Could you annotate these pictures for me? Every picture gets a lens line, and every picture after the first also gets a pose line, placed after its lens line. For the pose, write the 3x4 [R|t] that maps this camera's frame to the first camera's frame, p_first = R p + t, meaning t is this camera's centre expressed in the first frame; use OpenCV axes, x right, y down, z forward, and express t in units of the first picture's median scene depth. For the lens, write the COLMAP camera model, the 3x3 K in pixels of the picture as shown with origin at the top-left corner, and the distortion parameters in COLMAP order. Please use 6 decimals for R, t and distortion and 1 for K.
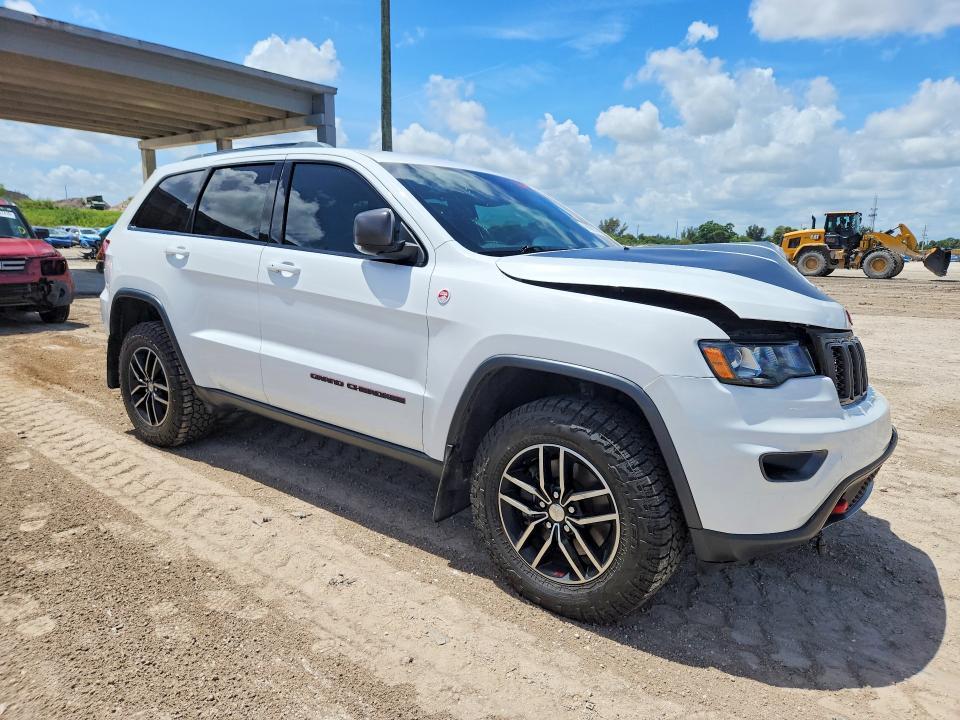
lens RADIAL K [[684.9, 0, 474.6], [0, 684.9, 360.0], [0, 0, 1]] dist [0.003060, 0.000493]
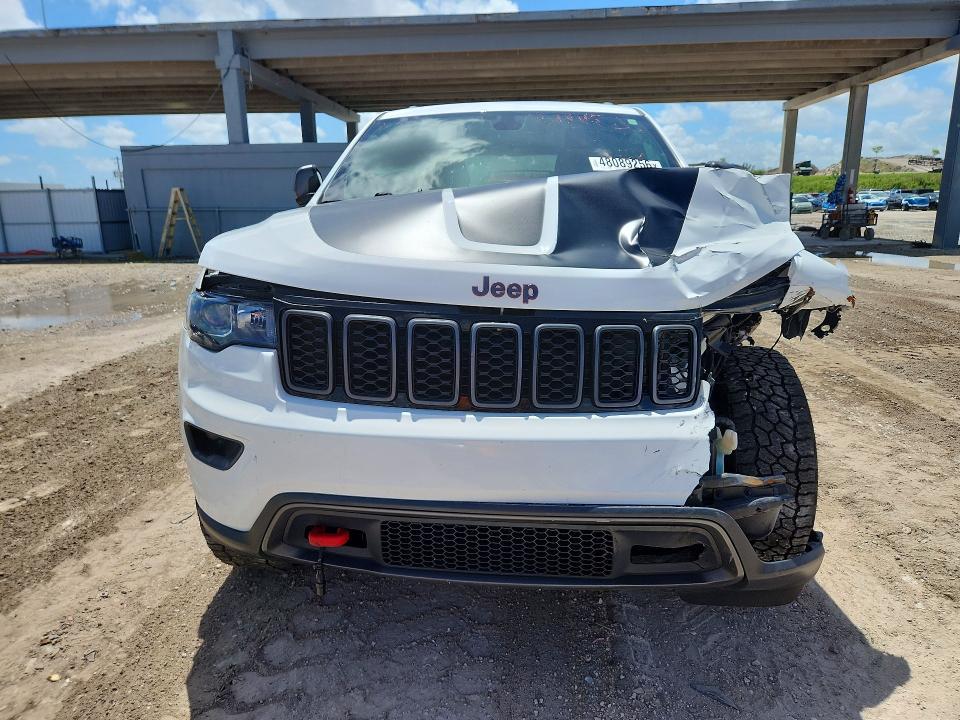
lens RADIAL K [[684.9, 0, 474.6], [0, 684.9, 360.0], [0, 0, 1]] dist [0.003060, 0.000493]
pose [[0.549980, 0.152182, -0.821196, 0.157873], [-0.112479, 0.987797, 0.107725, -0.008531], [0.827569, 0.033121, 0.560386, 0.097463]]
